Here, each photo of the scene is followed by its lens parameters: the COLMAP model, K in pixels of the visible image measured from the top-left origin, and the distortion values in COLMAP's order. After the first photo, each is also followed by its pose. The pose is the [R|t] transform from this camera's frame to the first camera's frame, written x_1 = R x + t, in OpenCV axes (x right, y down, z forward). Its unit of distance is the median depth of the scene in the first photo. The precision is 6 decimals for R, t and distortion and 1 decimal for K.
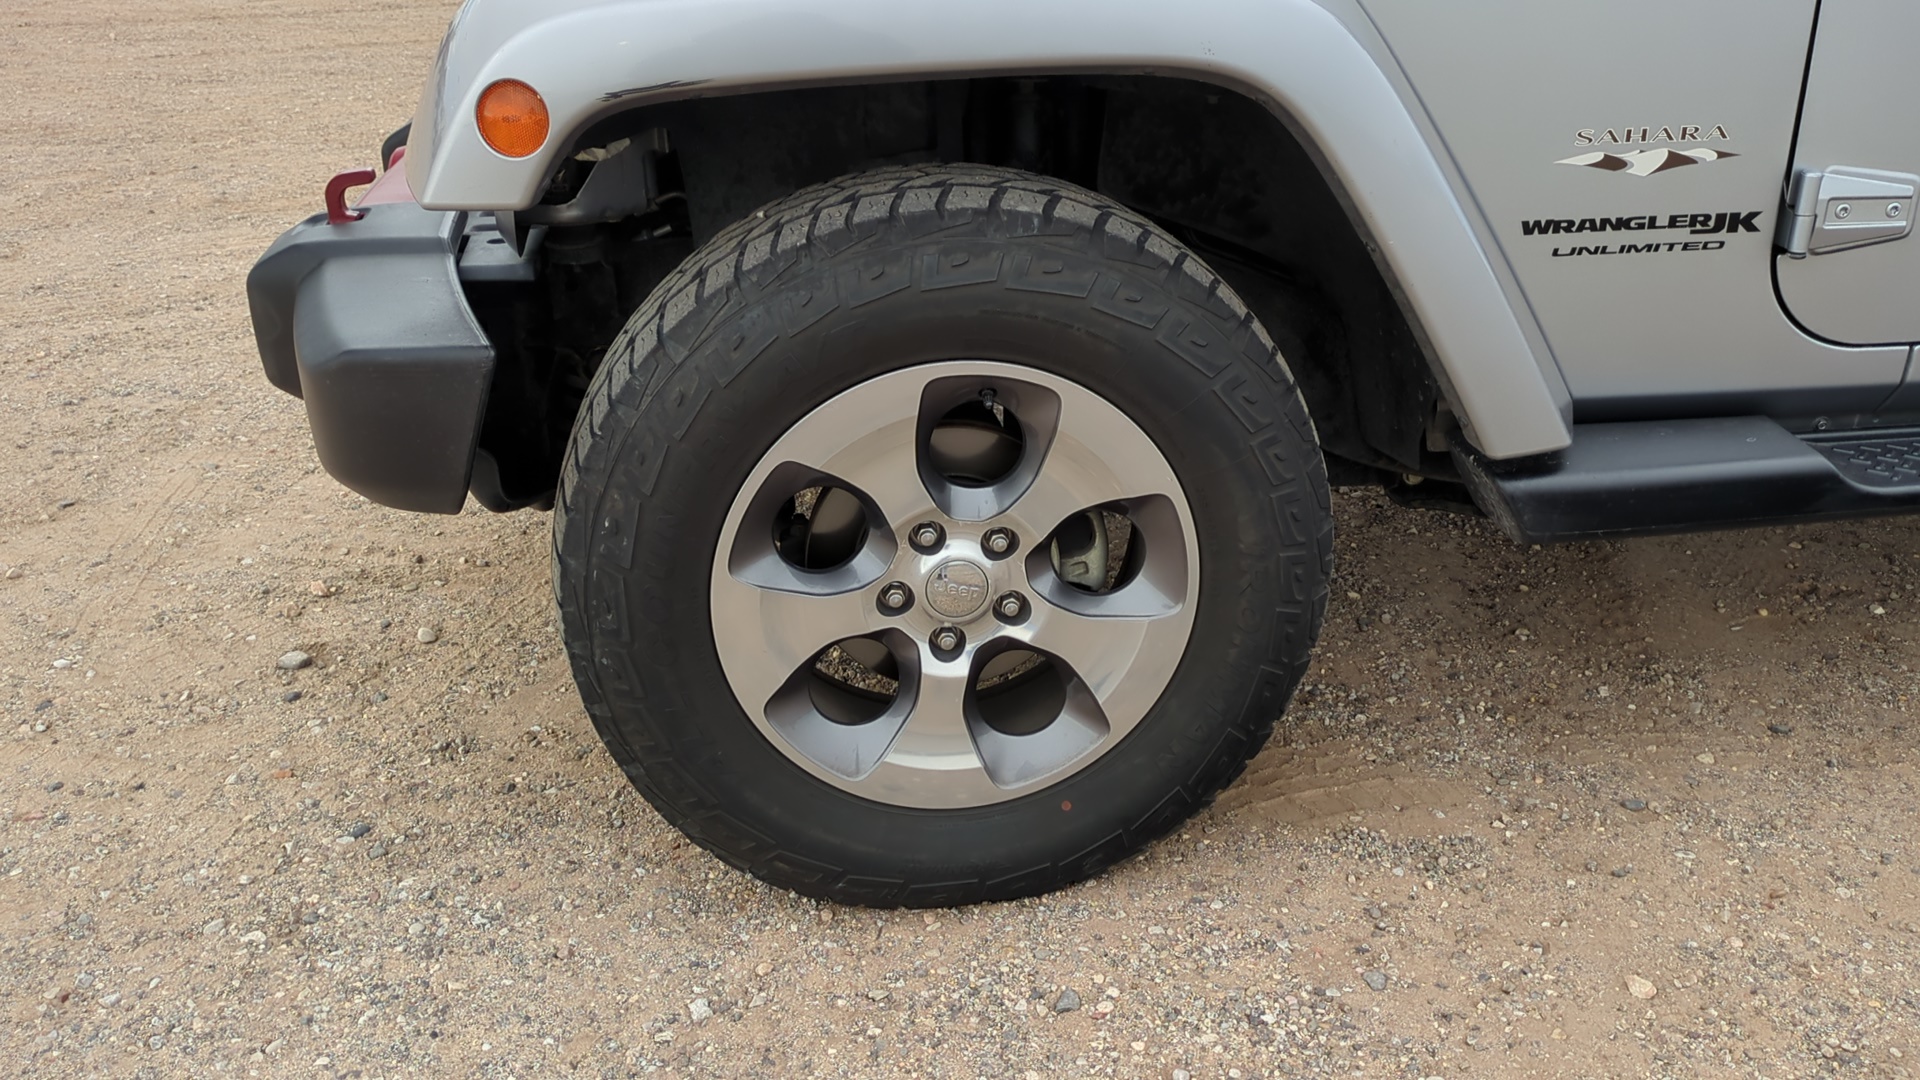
lens RADIAL K [[1633.3, 0, 975.3], [0, 1633.3, 551.7], [0, 0, 1]] dist [0.077427, -0.100711]
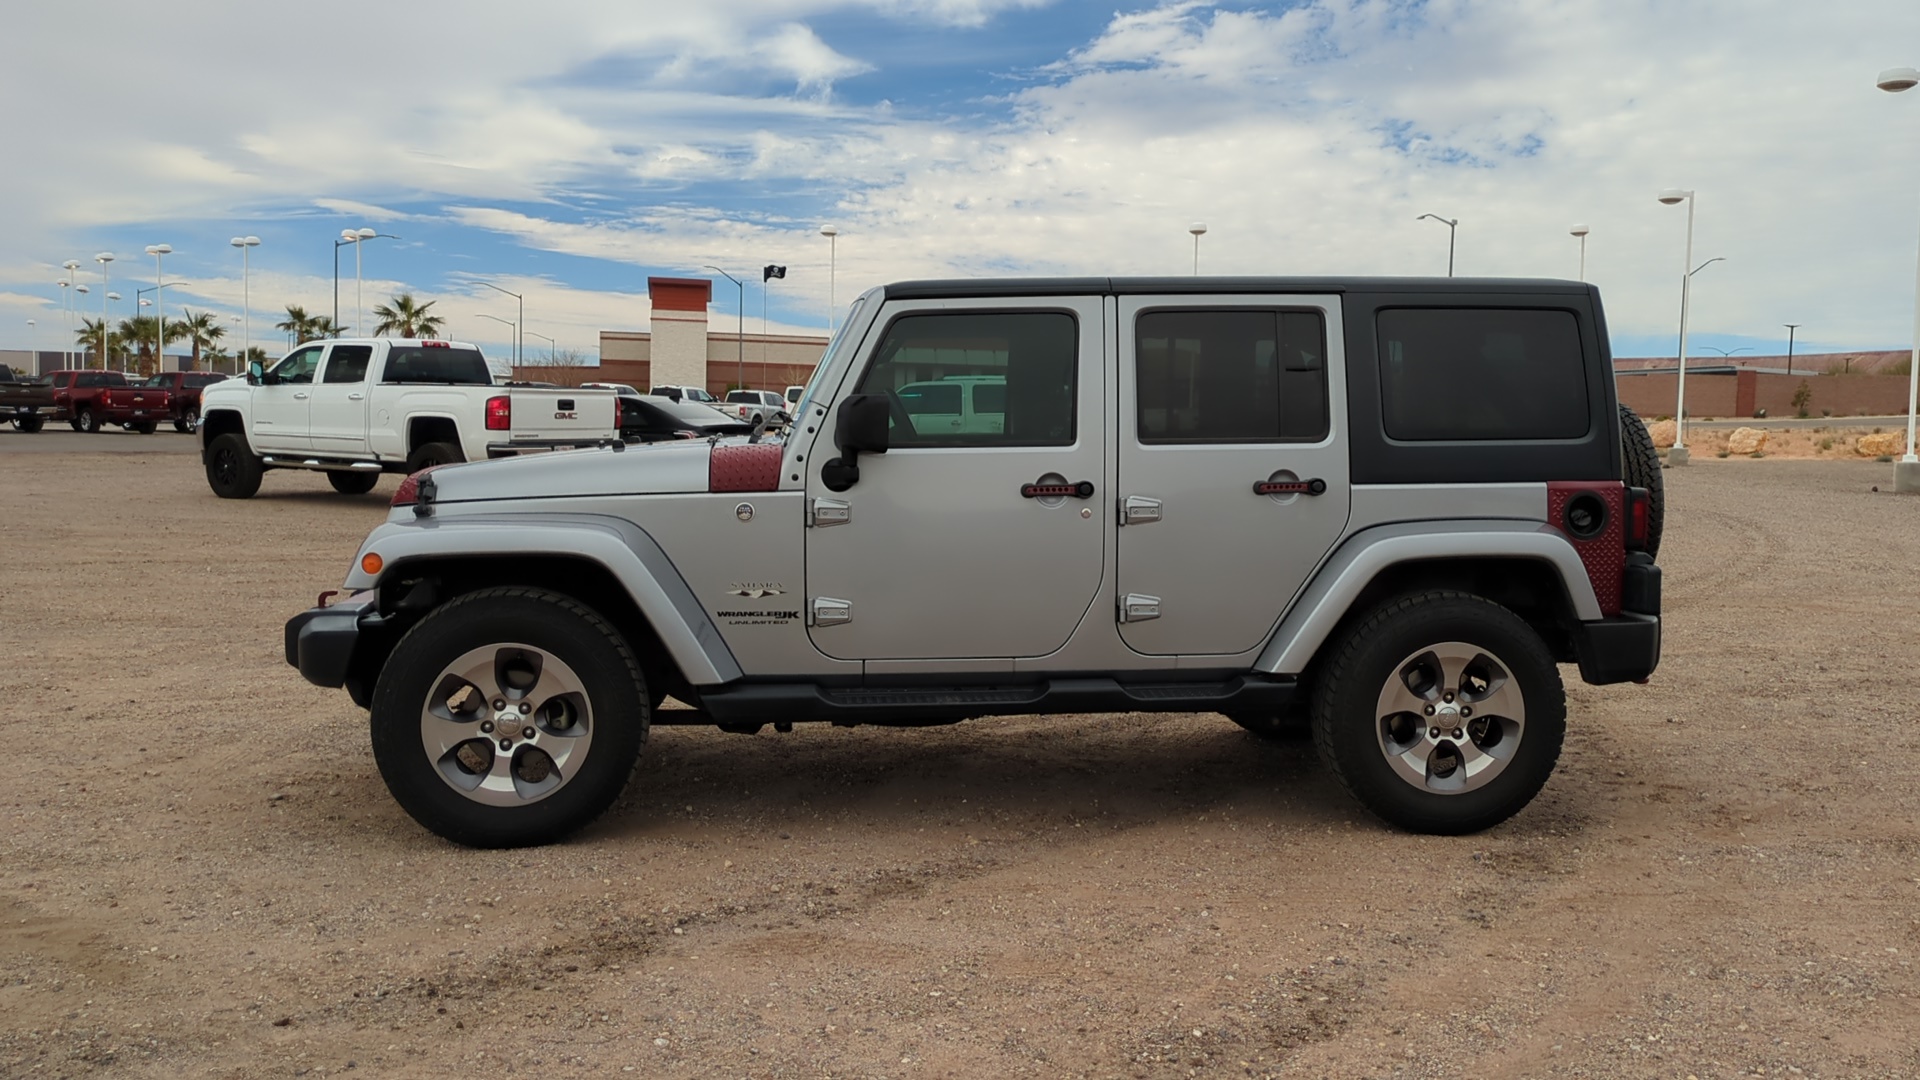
lens RADIAL K [[1633.3, 0, 975.3], [0, 1633.3, 551.7], [0, 0, 1]] dist [0.077427, -0.100711]
pose [[0.999602, 0.025683, -0.011686, 0.842752], [-0.028102, 0.943425, -0.330394, 0.675136], [0.002539, 0.330591, 0.943771, -1.868192]]
